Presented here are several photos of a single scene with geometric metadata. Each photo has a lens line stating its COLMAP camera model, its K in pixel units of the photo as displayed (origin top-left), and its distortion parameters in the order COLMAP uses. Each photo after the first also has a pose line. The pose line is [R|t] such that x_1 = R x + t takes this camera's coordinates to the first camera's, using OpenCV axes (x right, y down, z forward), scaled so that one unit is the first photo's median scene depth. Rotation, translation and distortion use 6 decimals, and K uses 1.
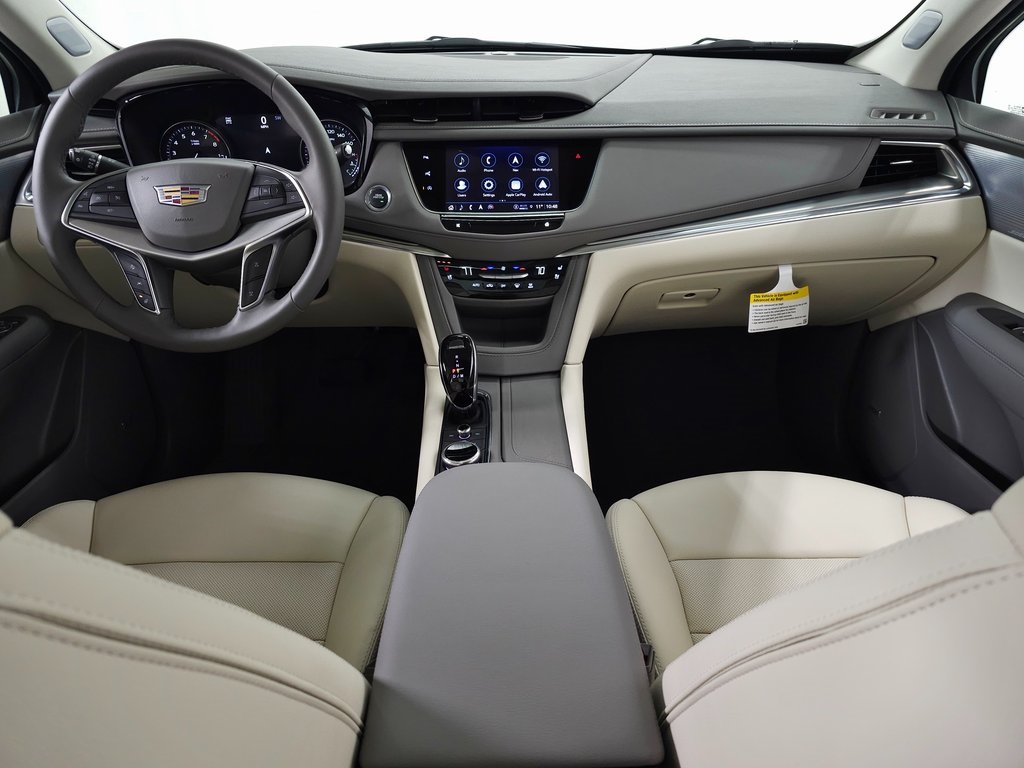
lens RADIAL K [[702.7, 0, 520.9], [0, 702.7, 392.6], [0, 0, 1]] dist [0.038251, -0.051477]
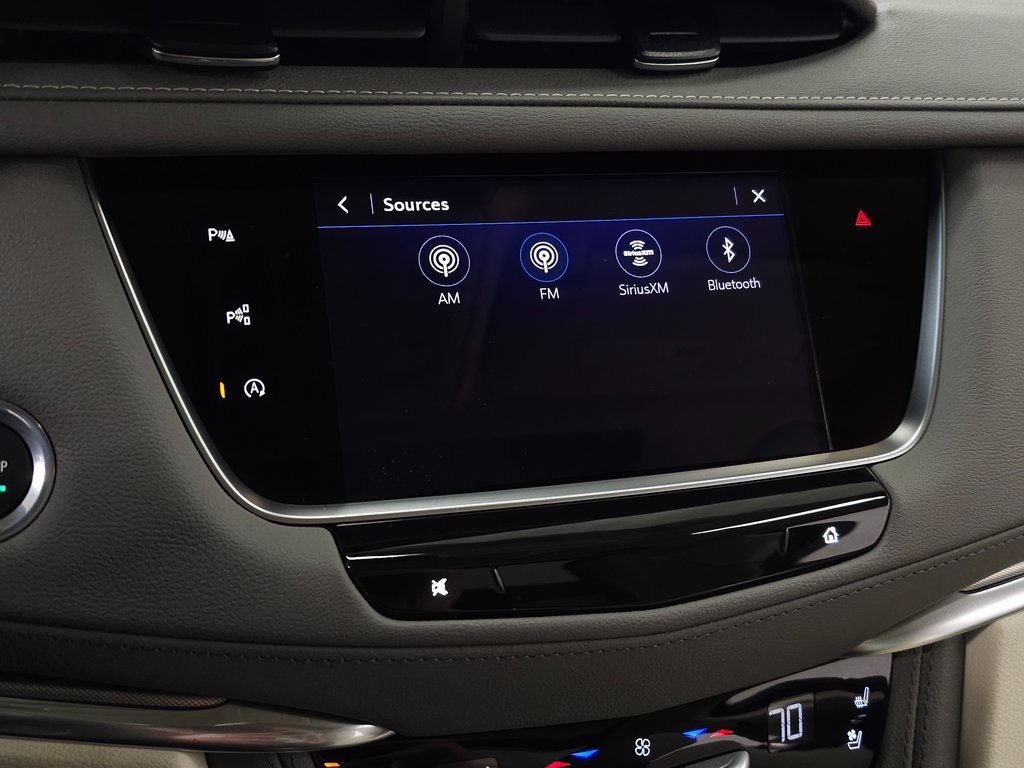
lens RADIAL K [[1098.2, 0, 519.5], [0, 1098.2, 386.9], [0, 0, 1]] dist [0.031942, 0.000000]
pose [[0.948860, -0.060643, 0.309818, -0.155871], [0.083204, 0.994717, -0.060122, -0.267495], [-0.304535, 0.082826, 0.948893, 0.687170]]
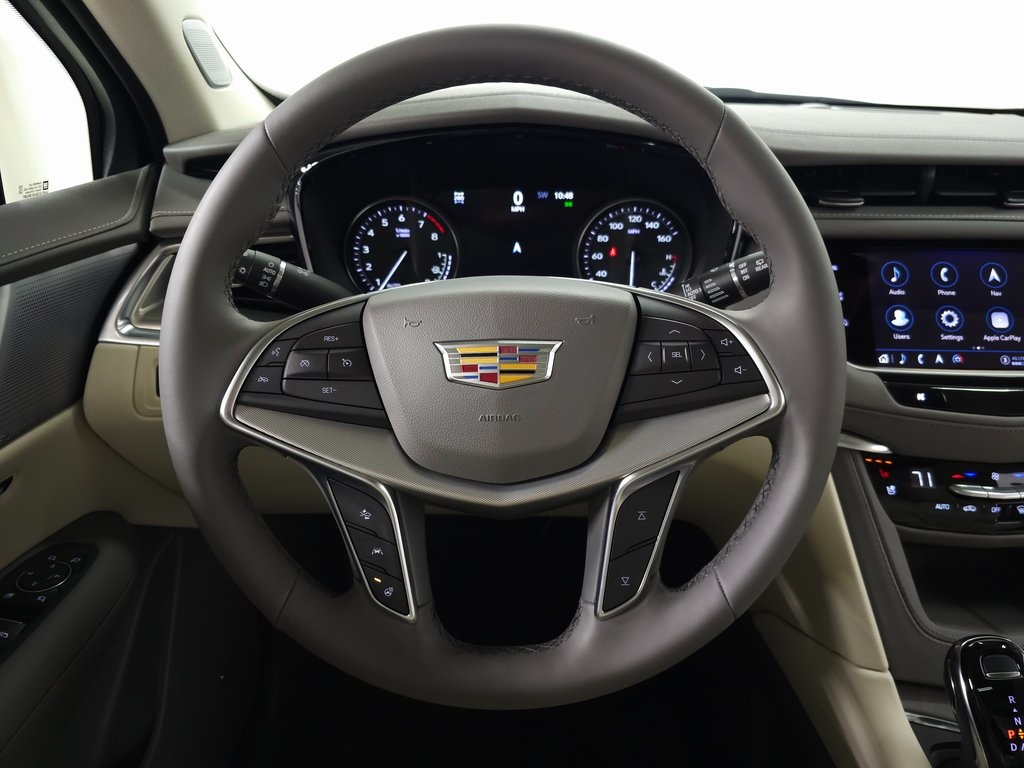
lens RADIAL K [[702.7, 0, 513.8], [0, 702.7, 384.8], [0, 0, 1]] dist [0.038251, -0.051477]
pose [[0.999216, 0.026109, -0.029773, -0.368987], [-0.029212, 0.993605, -0.109063, -0.176721], [0.026735, 0.109848, 0.993589, 0.459433]]
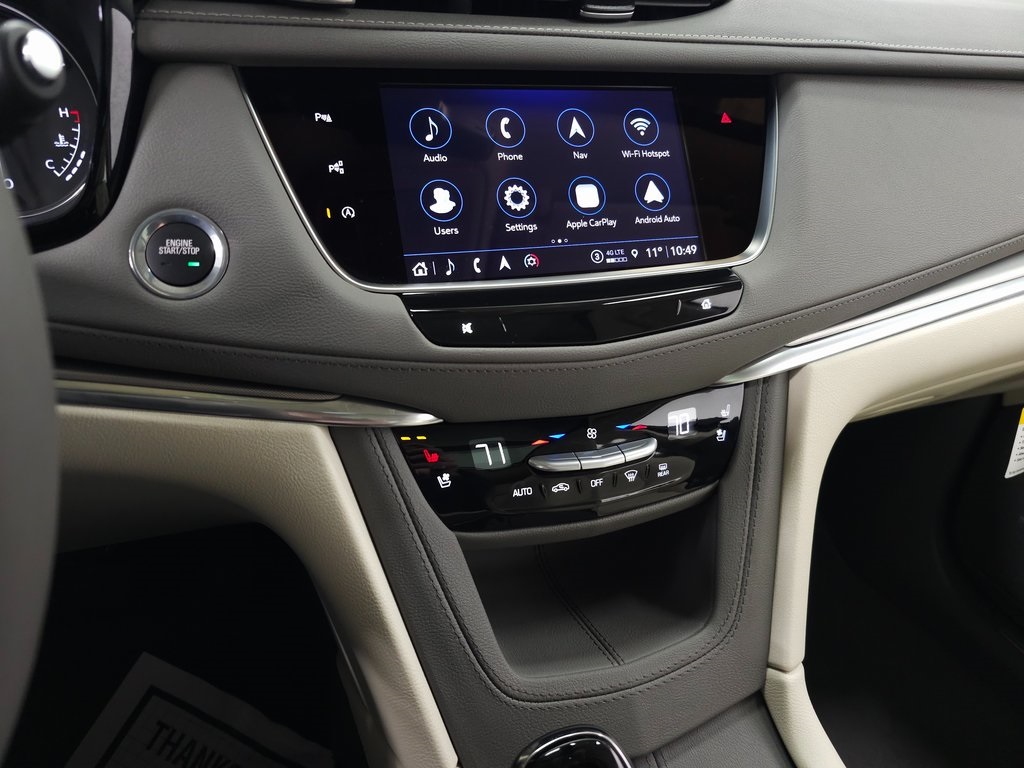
lens RADIAL K [[698.7, 0, 509.4], [0, 698.7, 380.1], [0, 0, 1]] dist [0.044360, -0.048318]
pose [[0.946820, -0.104910, 0.304182, -0.166430], [0.108208, 0.994110, 0.006044, -0.209807], [-0.303024, 0.027192, 0.952595, 0.680455]]
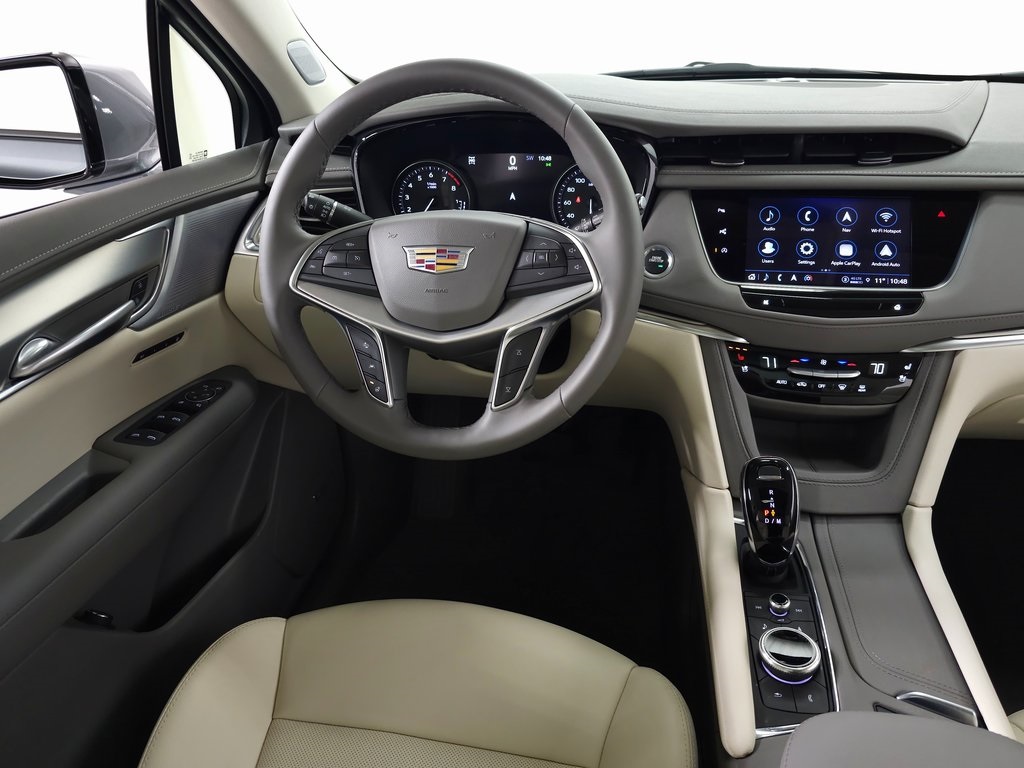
lens RADIAL K [[702.7, 0, 514.0], [0, 702.7, 380.6], [0, 0, 1]] dist [0.038251, -0.051477]
pose [[0.976731, 0.074995, -0.200928, -0.188946], [-0.086213, 0.995136, -0.047665, -0.095660], [0.196376, 0.063878, 0.978446, 0.223585]]
